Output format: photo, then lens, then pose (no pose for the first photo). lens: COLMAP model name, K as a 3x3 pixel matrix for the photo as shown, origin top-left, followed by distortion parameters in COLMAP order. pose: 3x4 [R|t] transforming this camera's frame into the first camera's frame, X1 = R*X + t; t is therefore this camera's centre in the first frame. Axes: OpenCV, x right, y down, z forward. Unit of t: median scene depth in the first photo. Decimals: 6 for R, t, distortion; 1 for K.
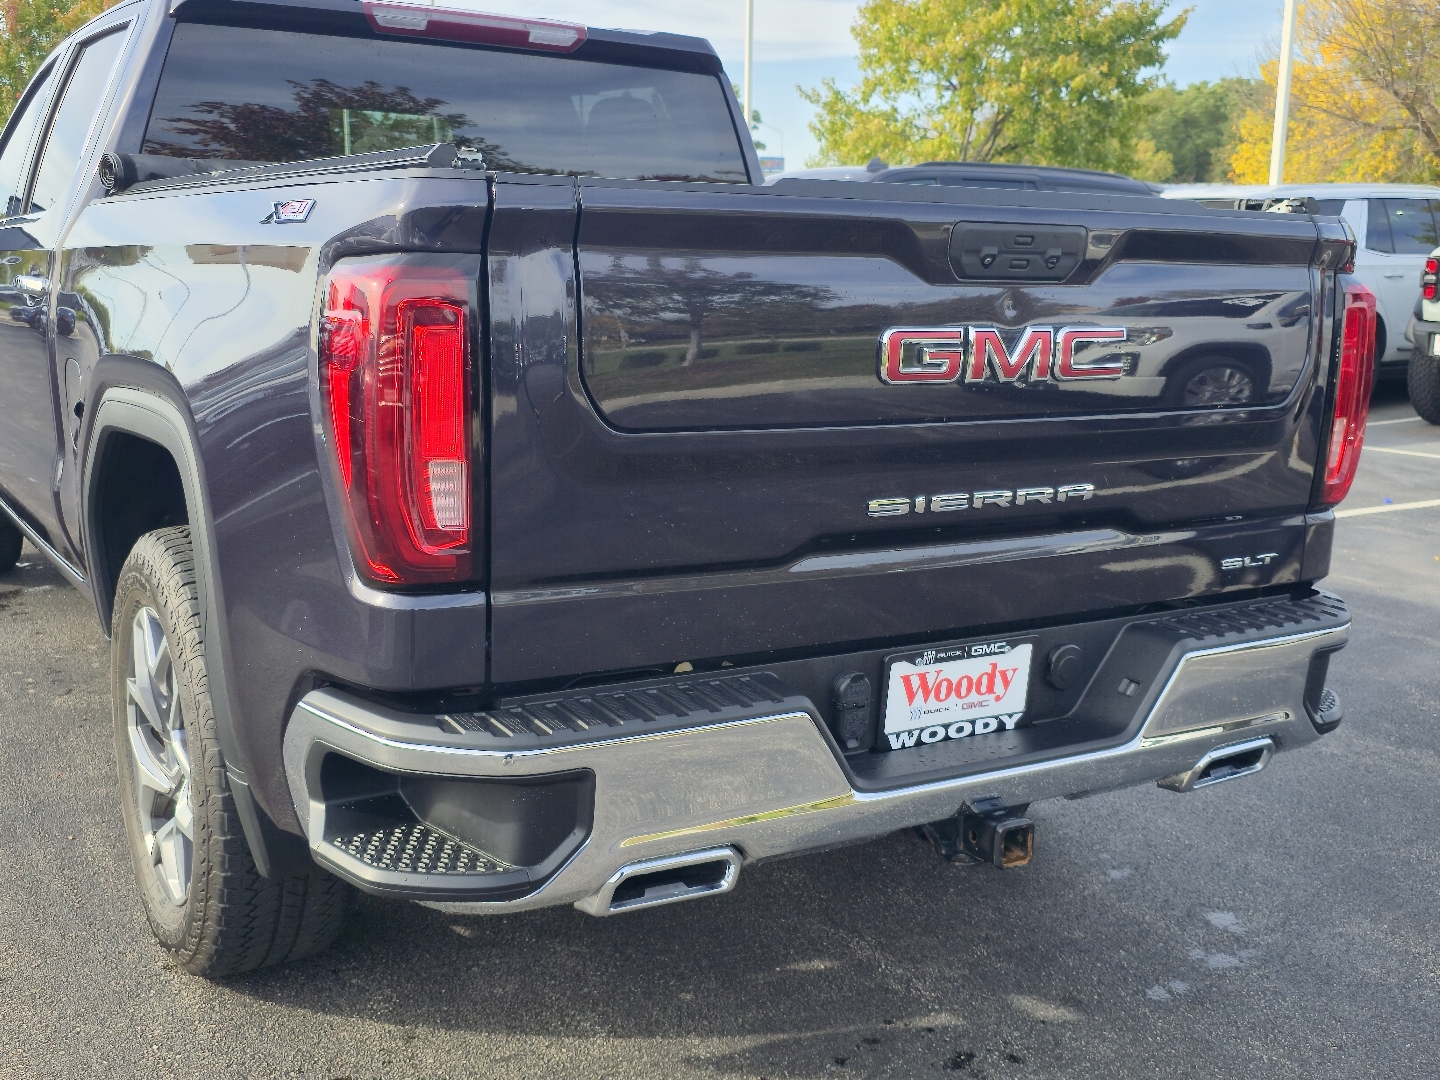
lens RADIAL K [[1567.4, 0, 723.3], [0, 1567.4, 558.0], [0, 0, 1]] dist [0.128779, -0.212036]
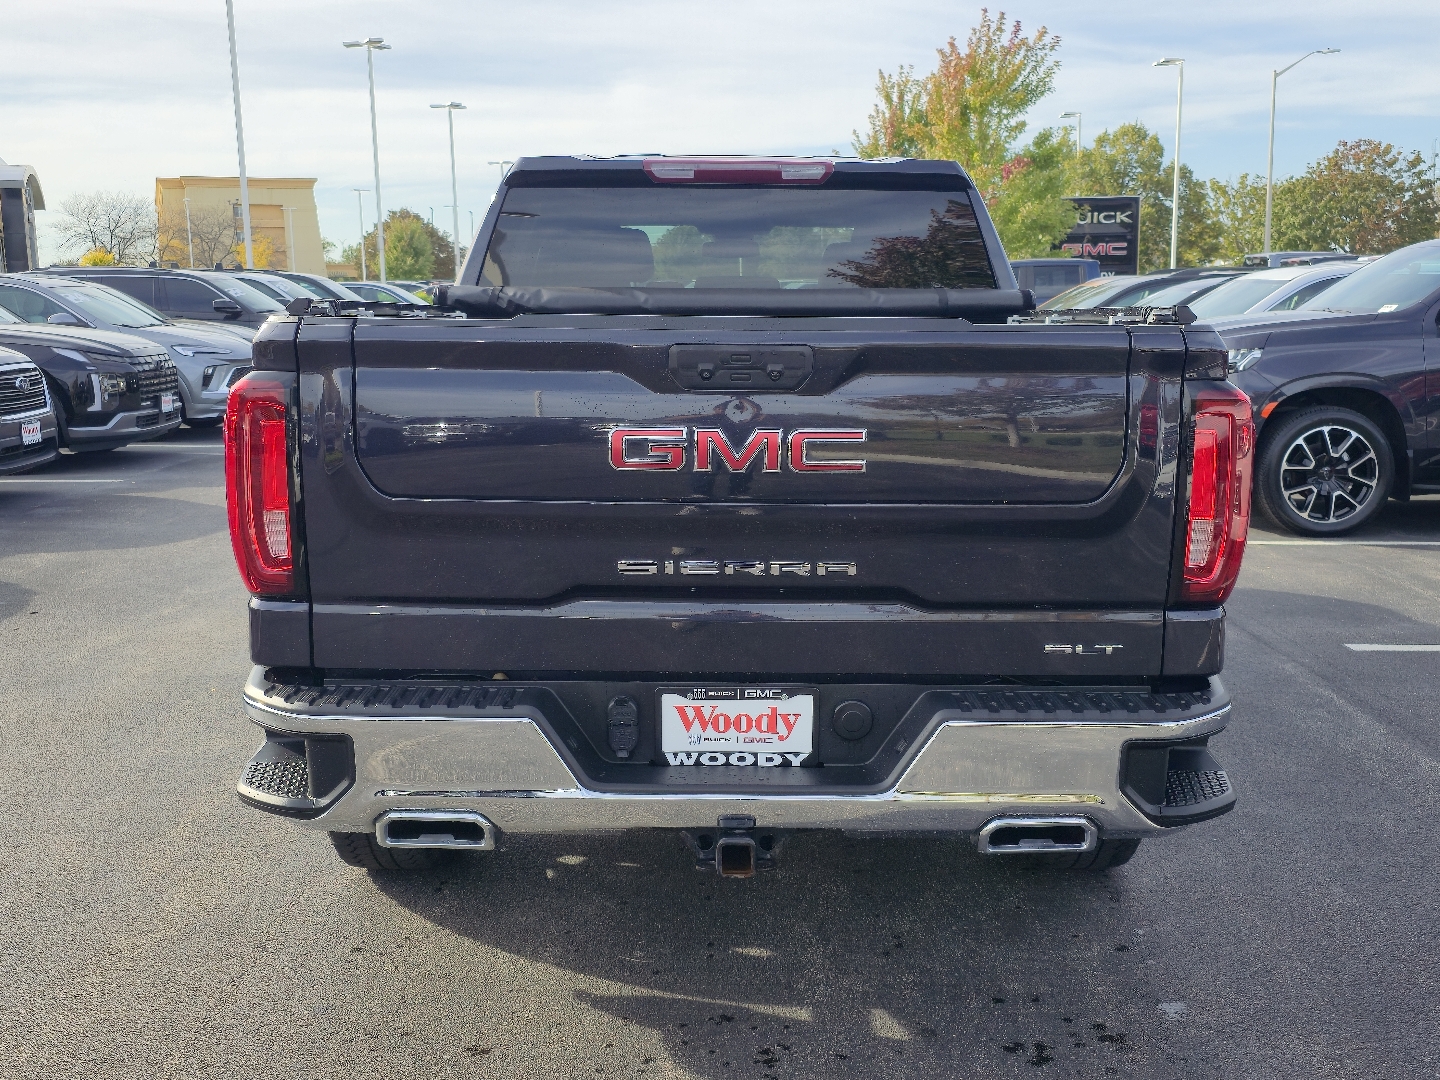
lens RADIAL K [[1459.7, 0, 720.0], [0, 1459.7, 540.0], [0, 0, 1]] dist [0.119060, -0.187032]
pose [[0.850091, 0.064349, -0.522690, 0.704982], [-0.085807, 0.996168, -0.016915, -0.036582], [0.519598, 0.059230, 0.852355, 0.032601]]
